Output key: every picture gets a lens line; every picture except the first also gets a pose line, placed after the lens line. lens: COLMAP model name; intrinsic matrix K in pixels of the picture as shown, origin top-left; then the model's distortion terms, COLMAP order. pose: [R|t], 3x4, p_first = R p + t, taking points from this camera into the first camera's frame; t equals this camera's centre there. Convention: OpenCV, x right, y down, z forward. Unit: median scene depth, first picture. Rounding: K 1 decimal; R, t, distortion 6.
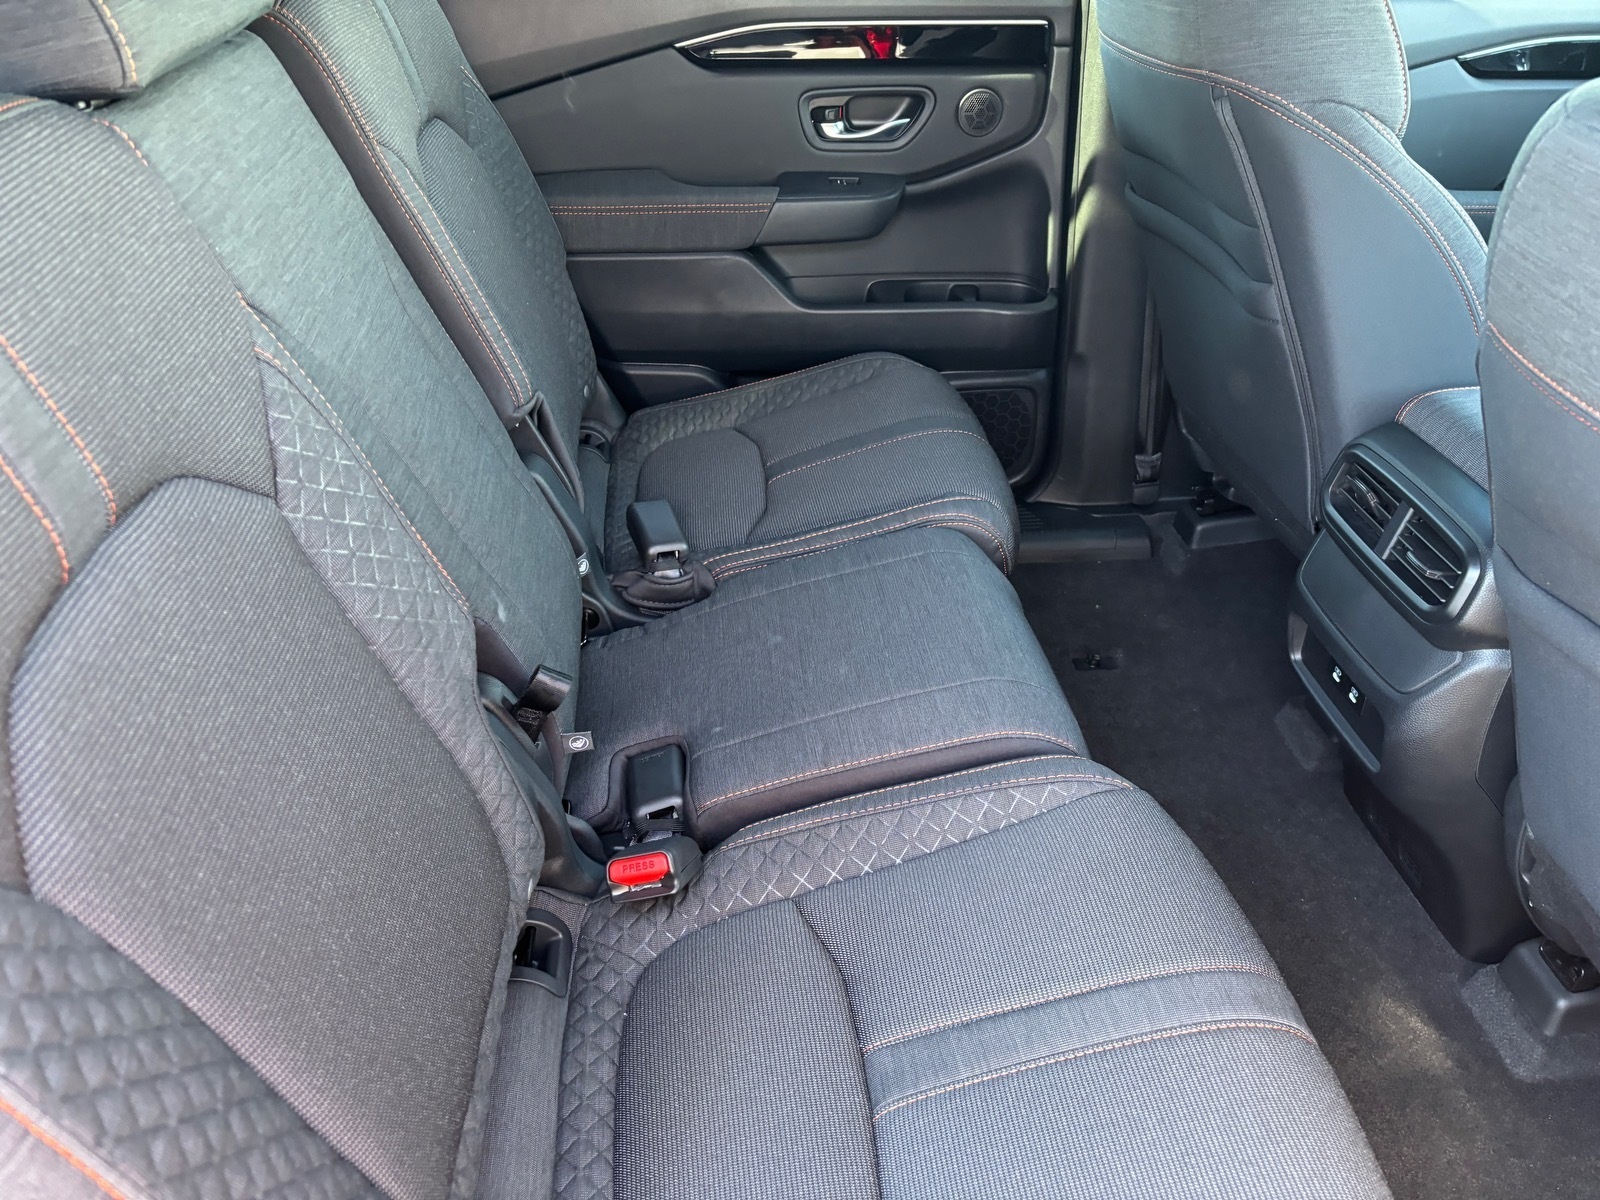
lens RADIAL K [[1207.4, 0, 831.9], [0, 1207.4, 598.5], [0, 0, 1]] dist [0.005539, 0.008712]
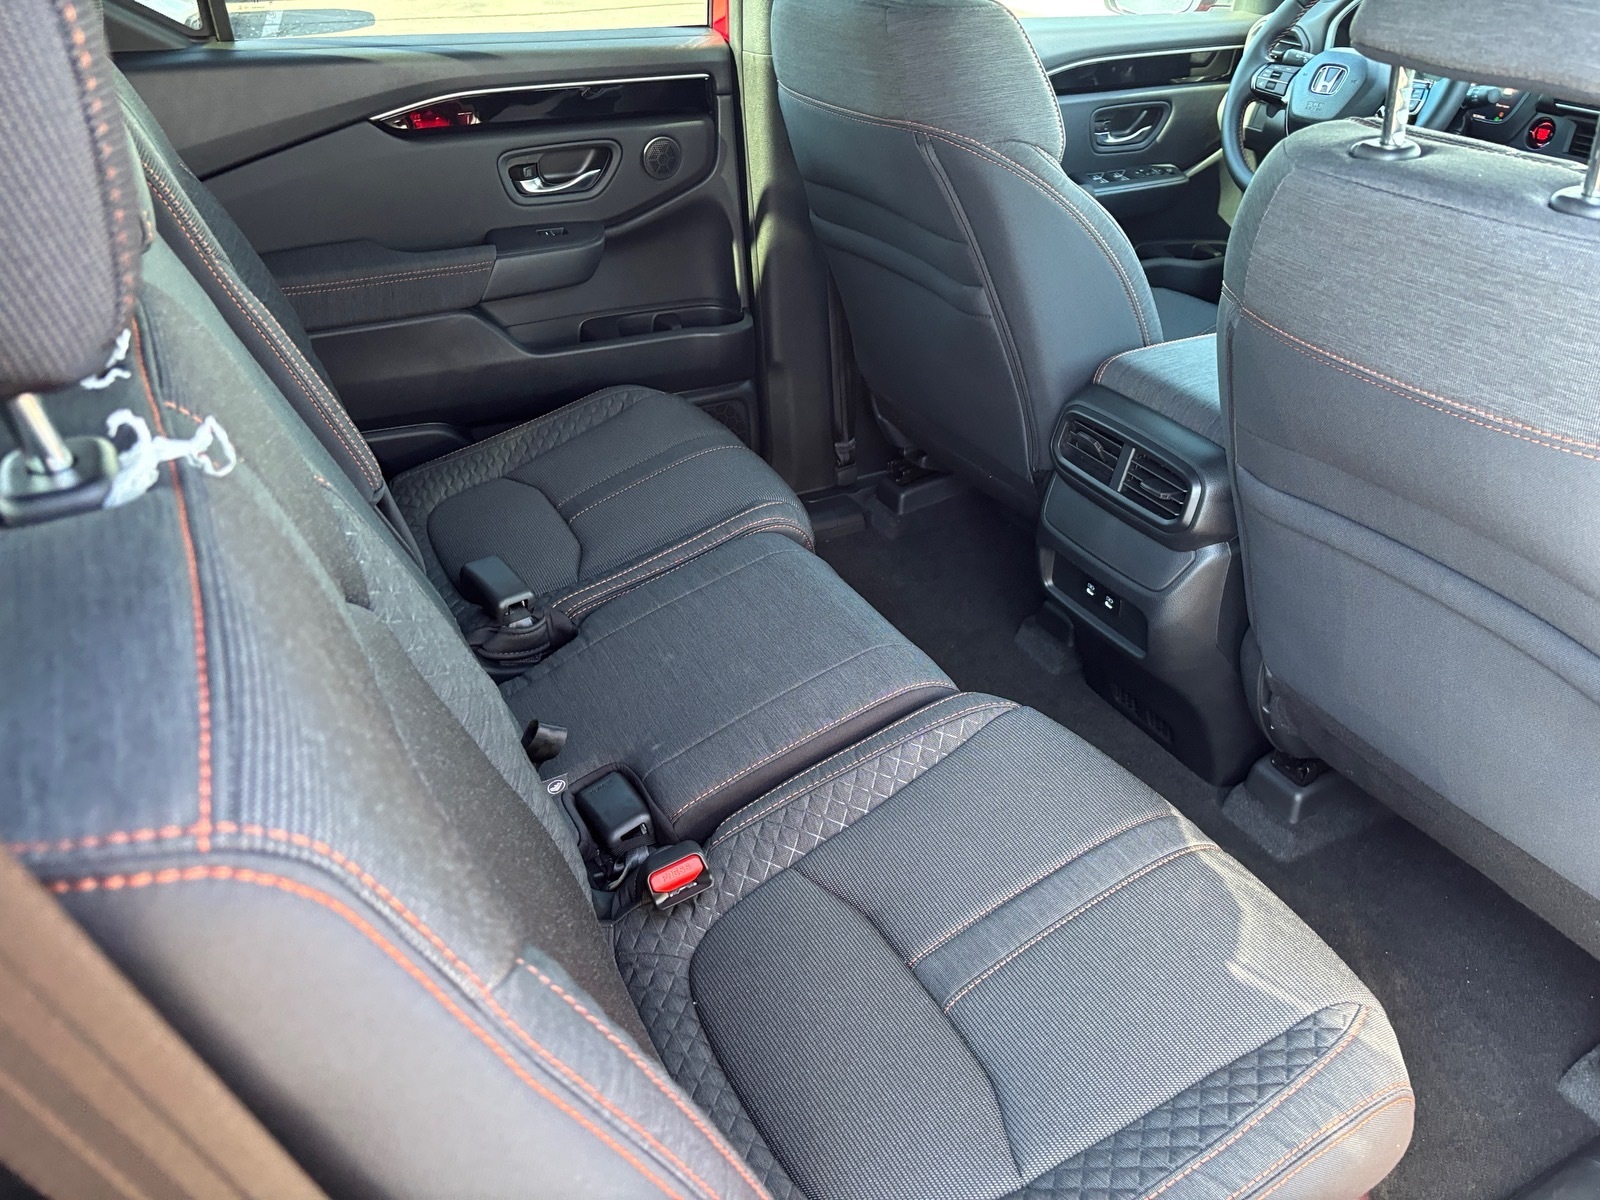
lens RADIAL K [[1207.2, 0, 809.9], [0, 1207.2, 577.0], [0, 0, 1]] dist [0.011219, -0.003787]
pose [[0.923366, -0.195115, 0.330643, -0.245642], [0.201487, 0.979372, 0.015256, -0.025795], [-0.326799, 0.052533, 0.943633, -0.076032]]
